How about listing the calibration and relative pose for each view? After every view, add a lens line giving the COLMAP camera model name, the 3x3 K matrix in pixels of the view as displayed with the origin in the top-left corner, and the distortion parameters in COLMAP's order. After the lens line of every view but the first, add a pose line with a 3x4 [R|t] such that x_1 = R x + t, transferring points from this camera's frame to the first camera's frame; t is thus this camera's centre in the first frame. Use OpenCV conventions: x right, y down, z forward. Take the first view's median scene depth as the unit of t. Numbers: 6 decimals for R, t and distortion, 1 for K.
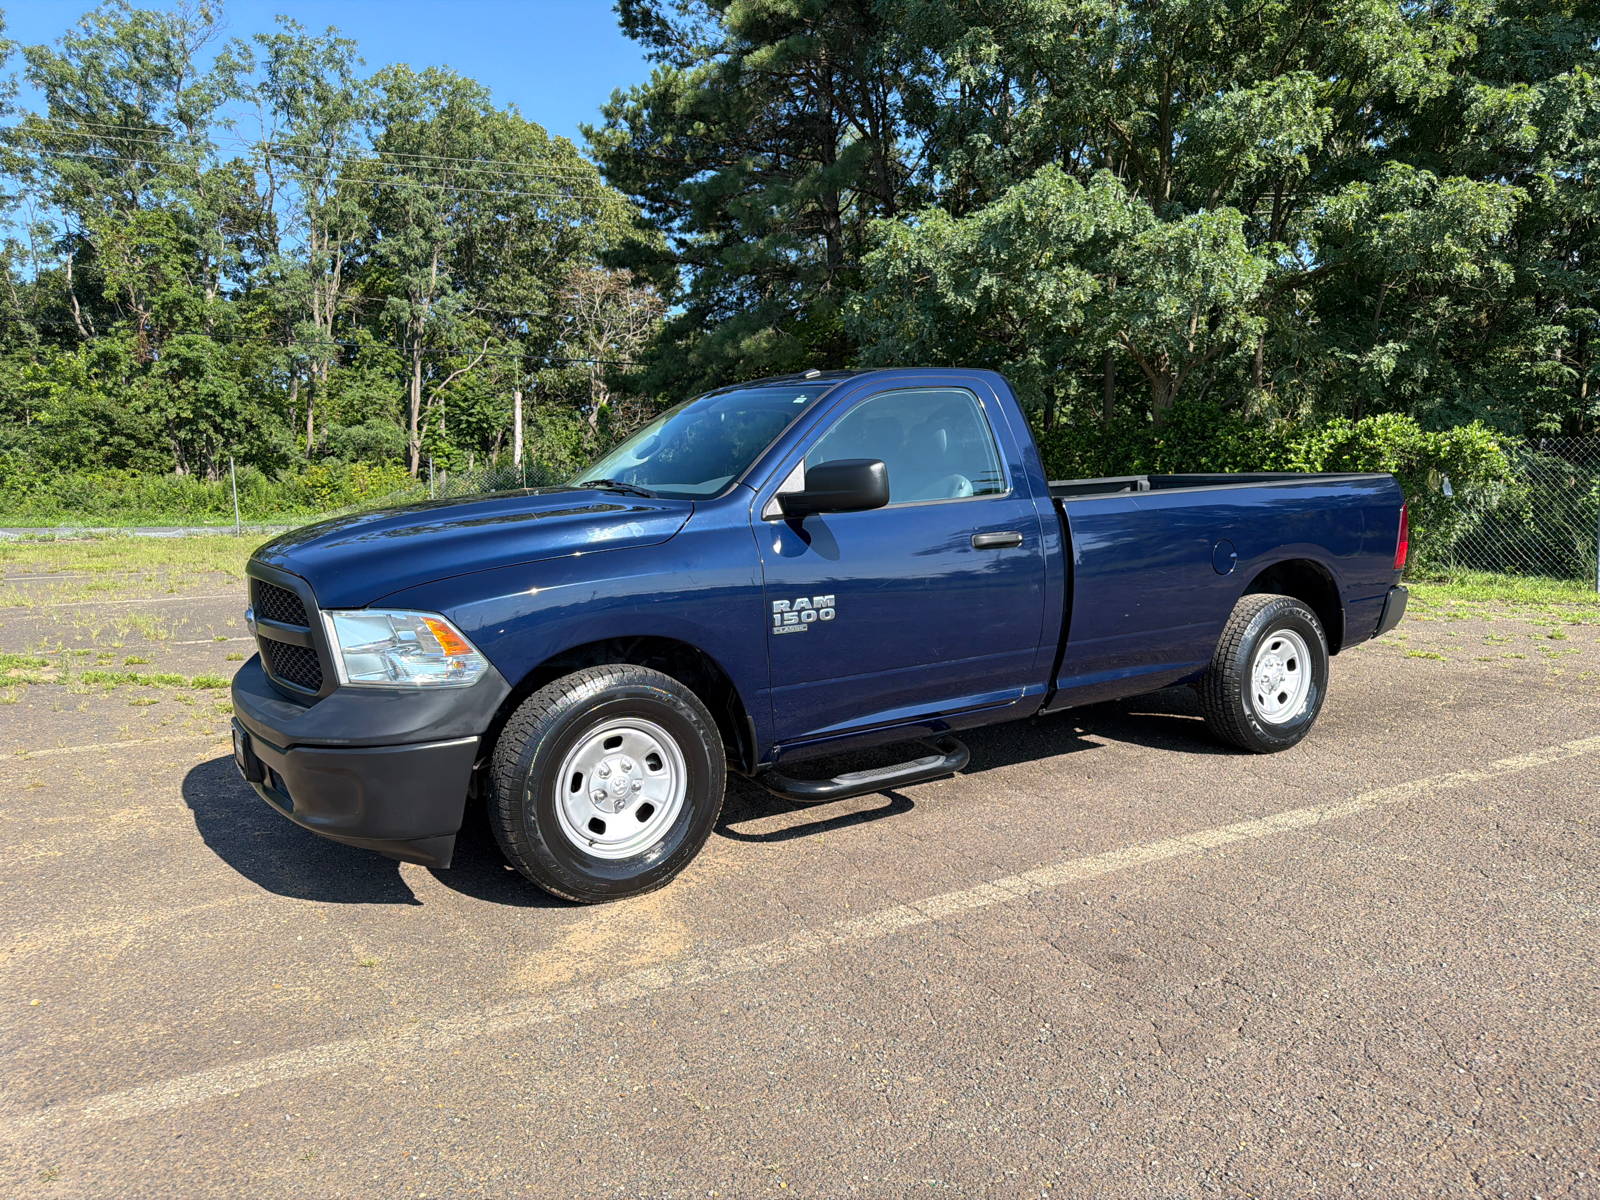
lens RADIAL K [[1135.1, 0, 797.8], [0, 1135.1, 620.2], [0, 0, 1]] dist [0.000626, -0.004969]
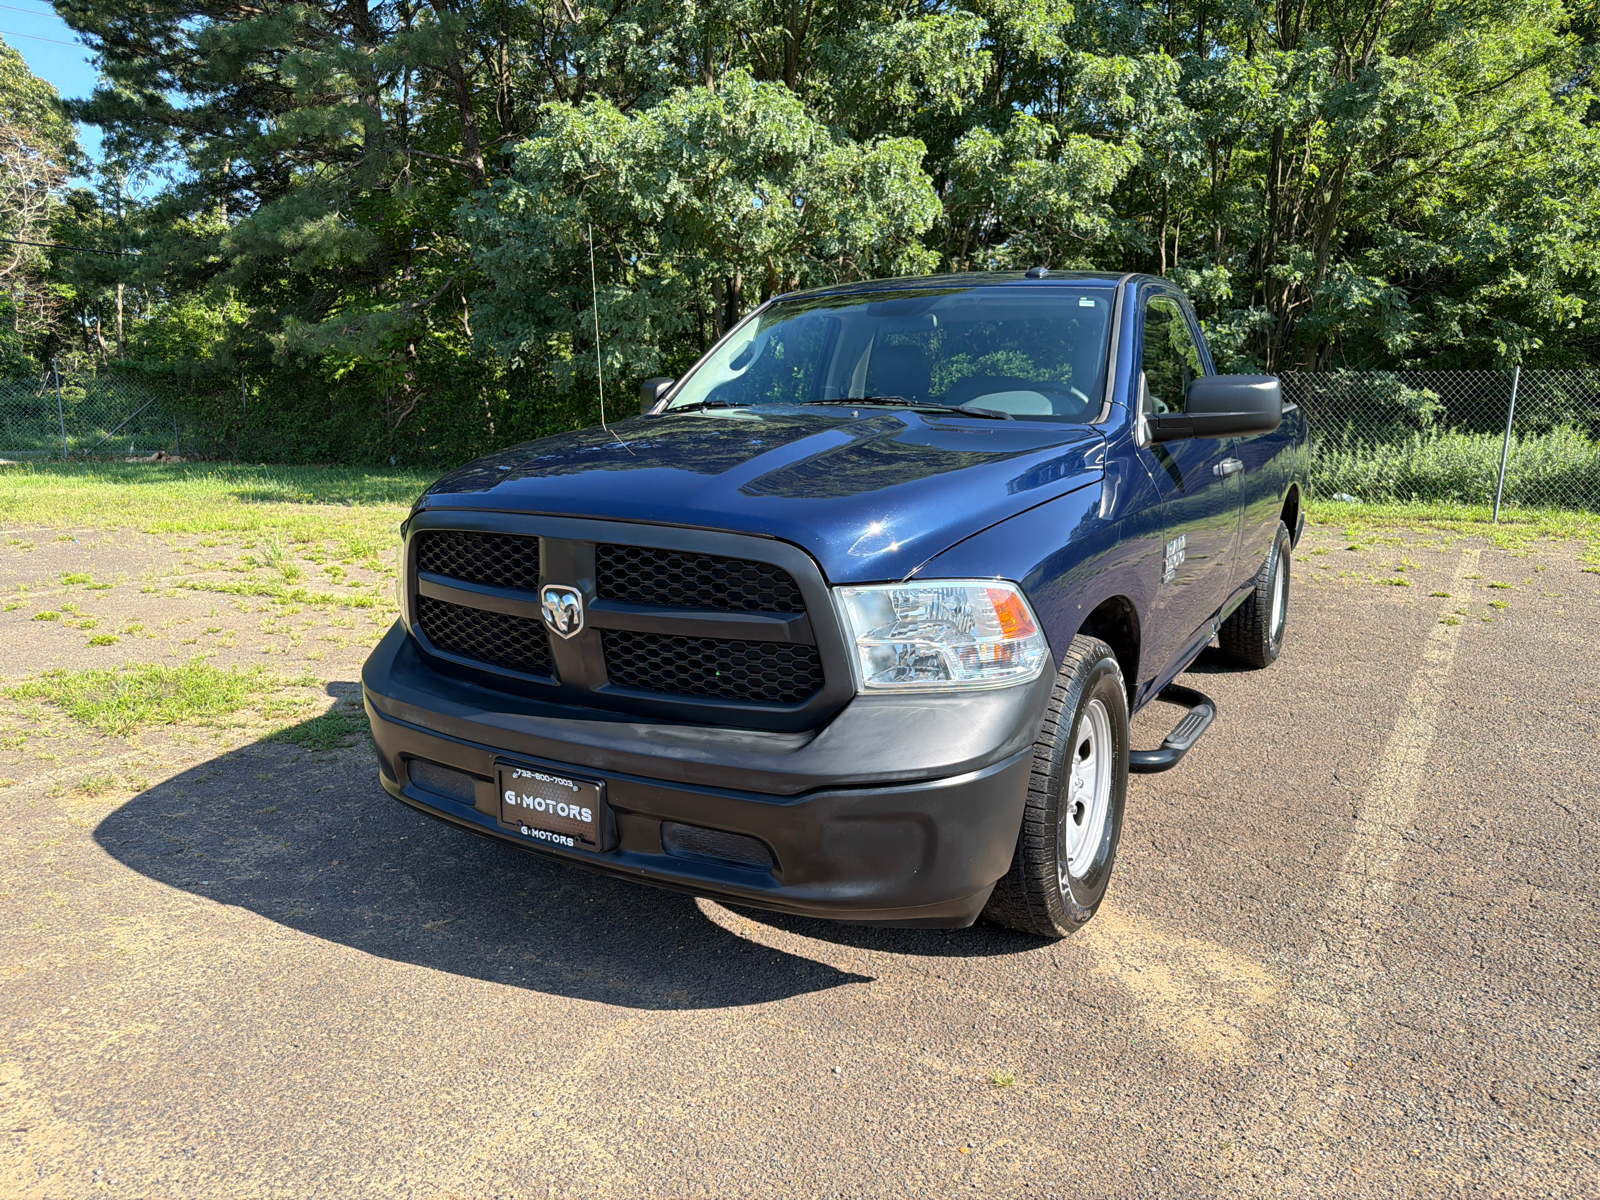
lens RADIAL K [[1138.5, 0, 800.0], [0, 1138.5, 600.0], [0, 0, 1]] dist [0.016128, -0.025784]
pose [[0.887751, -0.062278, 0.456092, -0.190881], [0.039991, 0.997494, 0.058365, -0.010213], [-0.458584, -0.033573, 0.888017, 0.108332]]
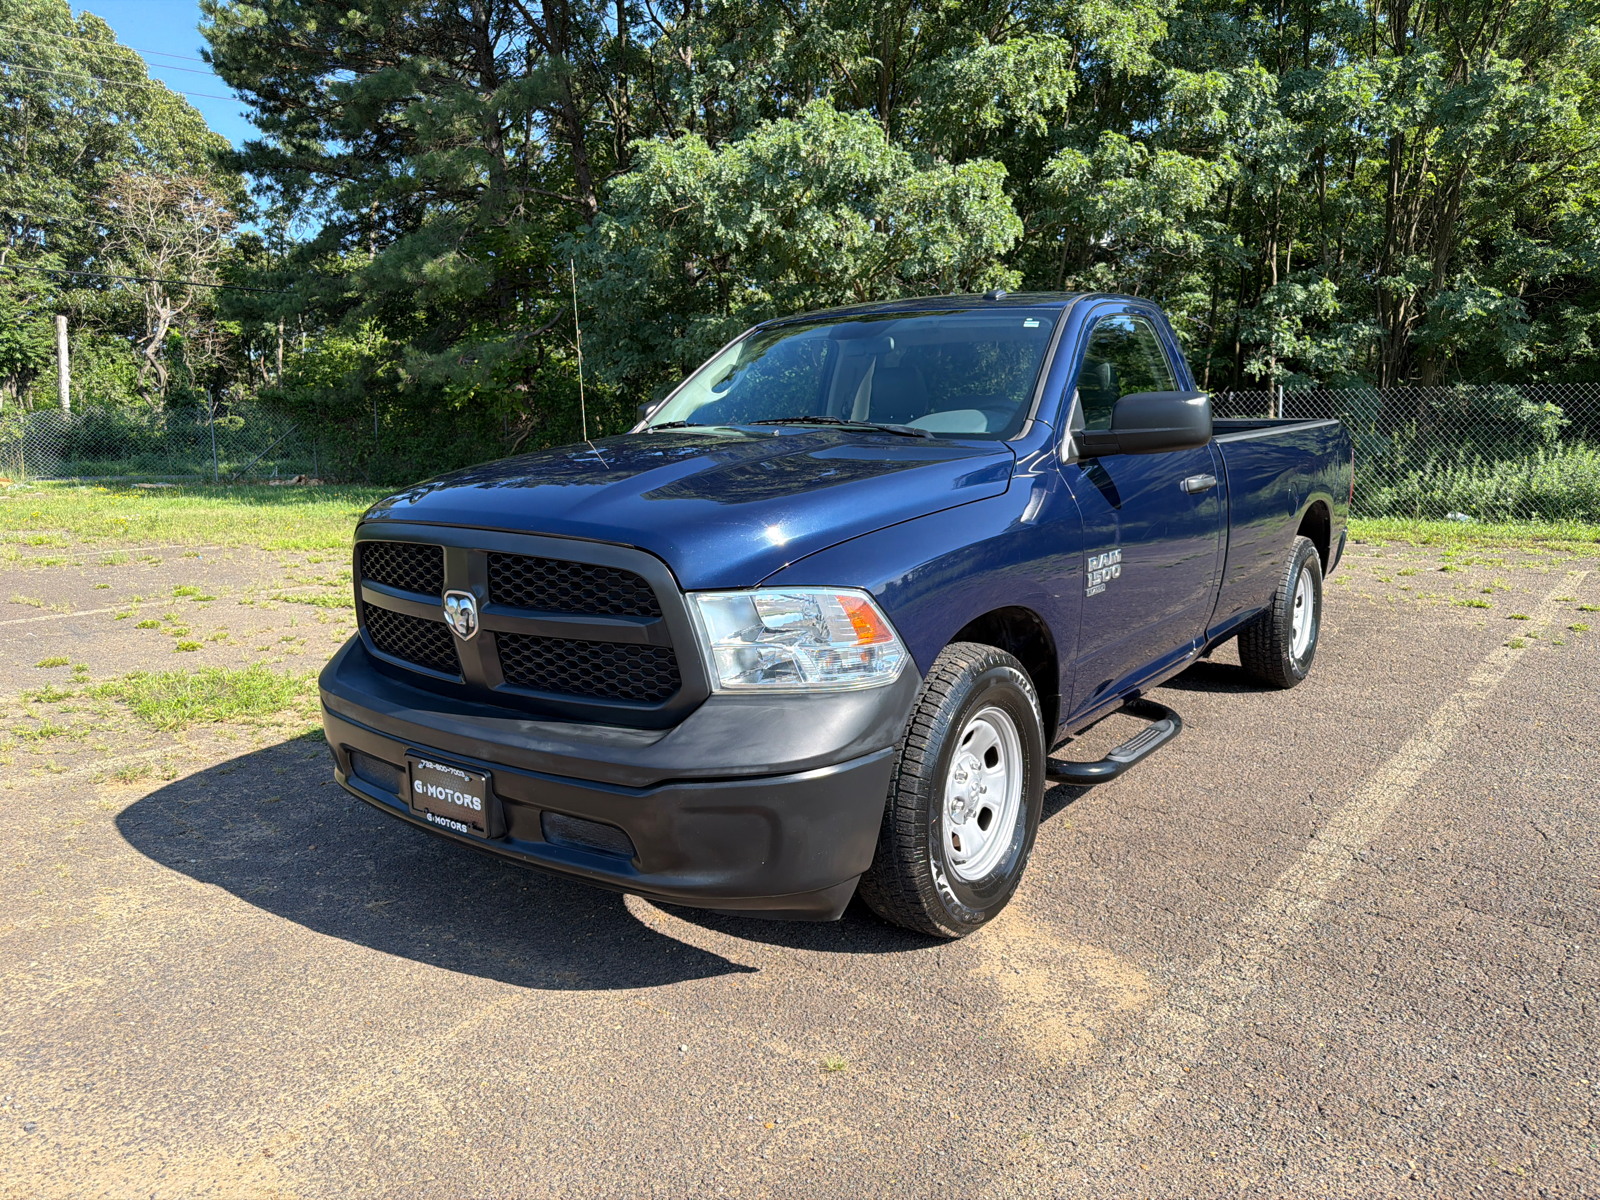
lens RADIAL K [[1137.4, 0, 803.5], [0, 1137.4, 597.3], [0, 0, 1]] dist [0.003369, -0.009837]
pose [[0.933347, -0.046474, 0.355954, -0.155099], [0.037017, 0.998758, 0.033336, -0.006633], [-0.357061, -0.017938, 0.933909, 0.080605]]
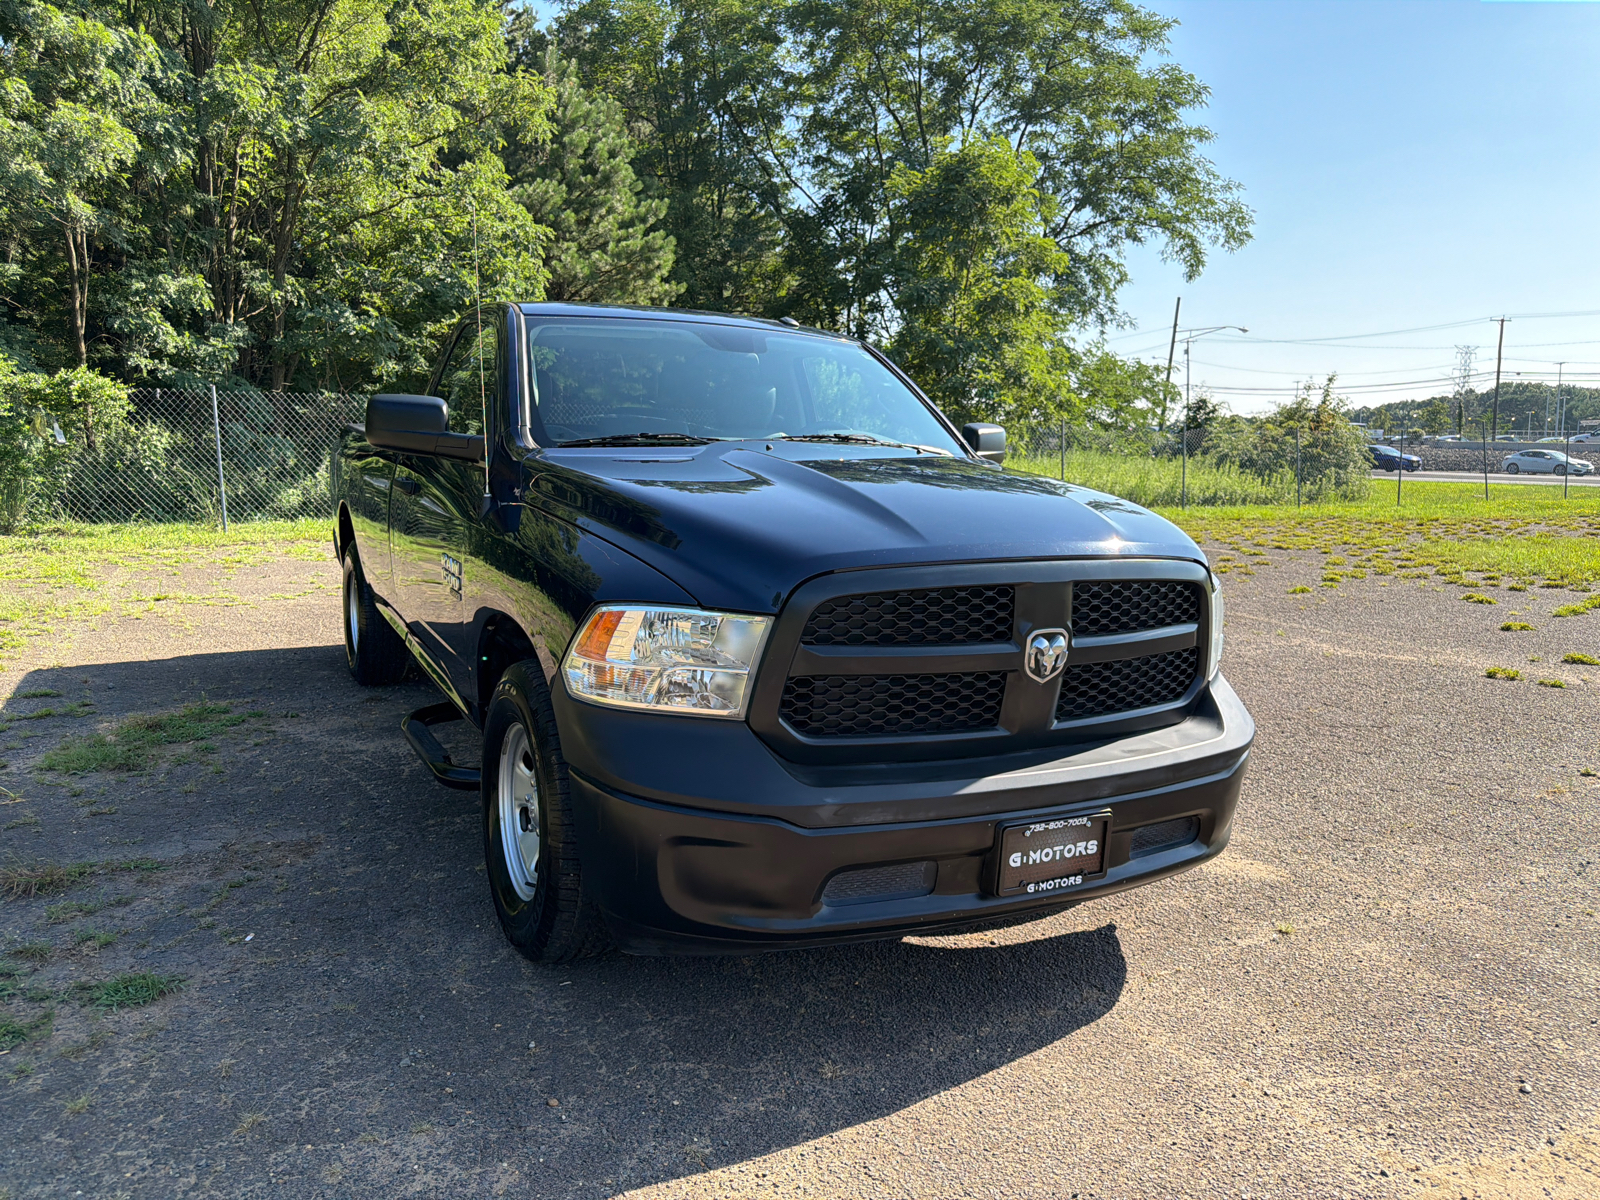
lens RADIAL K [[1137.4, 0, 803.5], [0, 1137.4, 597.3], [0, 0, 1]] dist [0.003369, -0.009837]
pose [[0.092548, -0.121740, 0.988238, -0.327448], [0.090177, 0.989444, 0.113443, -0.033175], [-0.991616, 0.078617, 0.102550, 0.313841]]
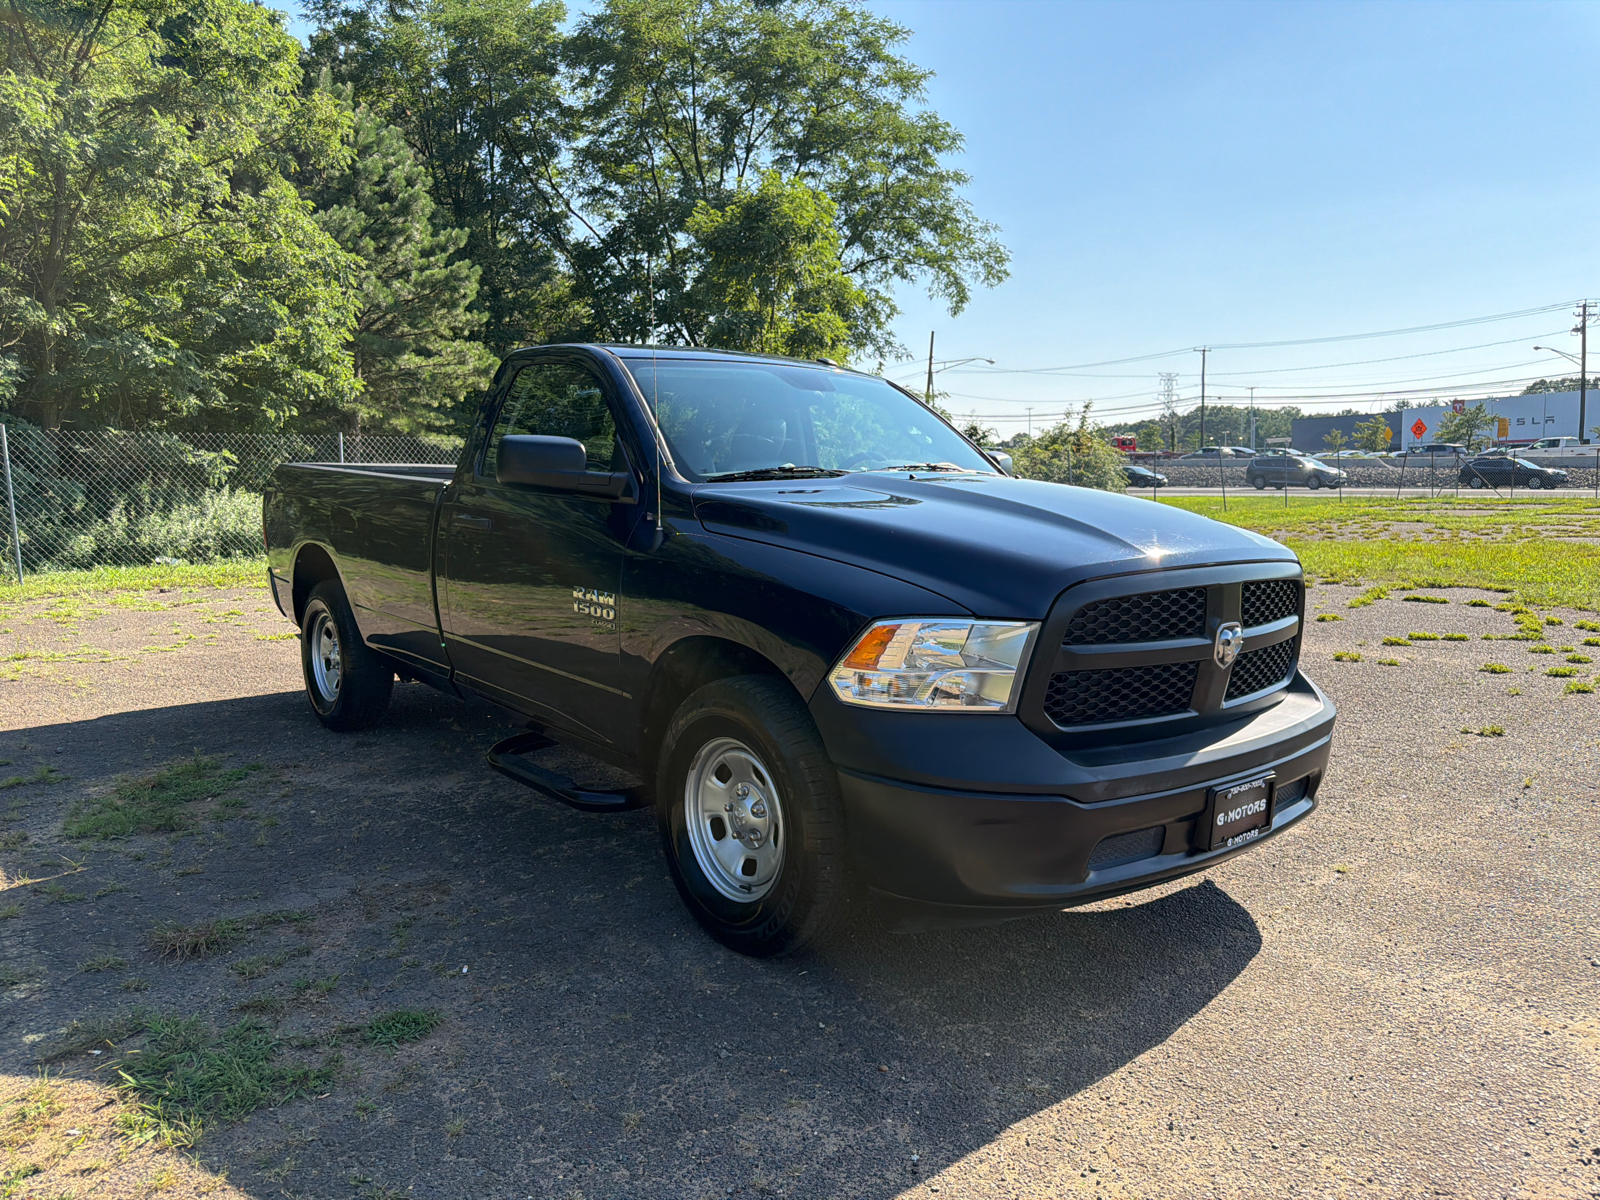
lens RADIAL K [[1126.4, 0, 800.0], [0, 1126.4, 600.0], [0, 0, 1]] dist [0.047177, -0.067546]
pose [[-0.113171, -0.099625, 0.988568, -0.348392], [0.113305, 0.987176, 0.112456, -0.042009], [-0.987094, 0.124737, -0.100432, 0.397697]]
